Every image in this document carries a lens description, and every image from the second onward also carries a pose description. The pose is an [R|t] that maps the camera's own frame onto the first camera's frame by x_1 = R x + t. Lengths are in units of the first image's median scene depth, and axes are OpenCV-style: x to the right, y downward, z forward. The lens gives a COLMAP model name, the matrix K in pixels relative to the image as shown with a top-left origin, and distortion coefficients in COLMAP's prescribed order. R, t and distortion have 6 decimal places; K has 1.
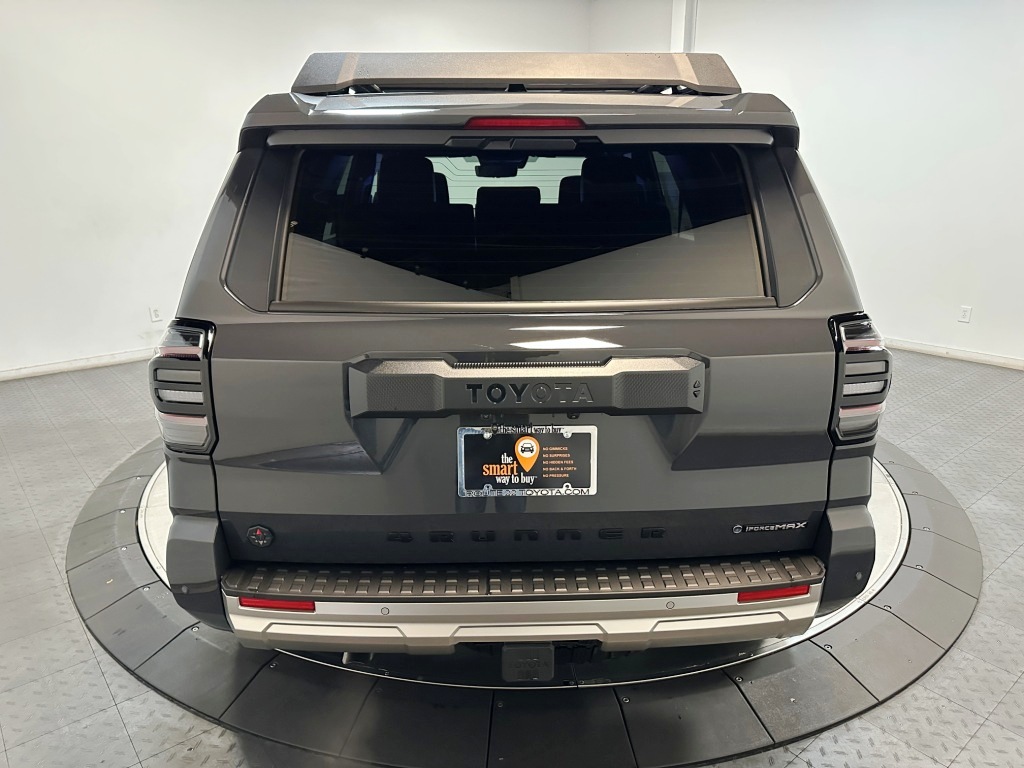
lens RADIAL K [[751.0, 0, 512.7], [0, 751.0, 385.3], [0, 0, 1]] dist [0.039604, -0.051339]
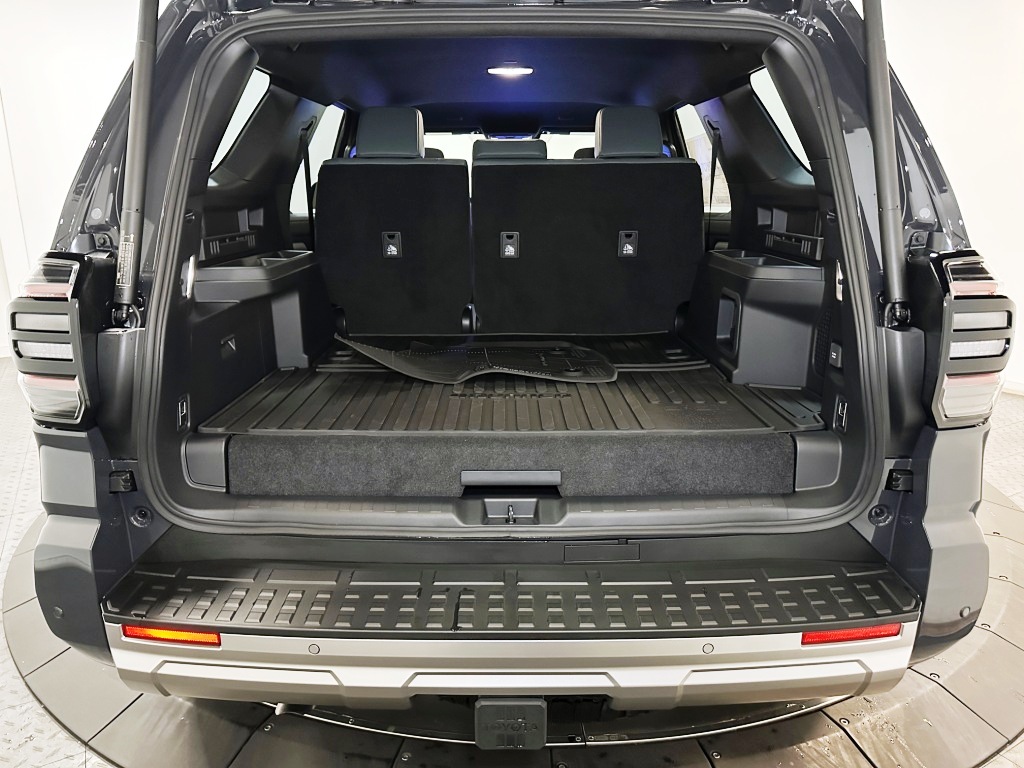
lens RADIAL K [[751.0, 0, 511.6], [0, 751.0, 375.8], [0, 0, 1]] dist [0.039604, -0.051339]
pose [[0.999489, 0.009609, -0.030494, 0.041186], [-0.010926, 0.999002, -0.043318, 0.064519], [0.030047, 0.043629, 0.998596, 0.261924]]
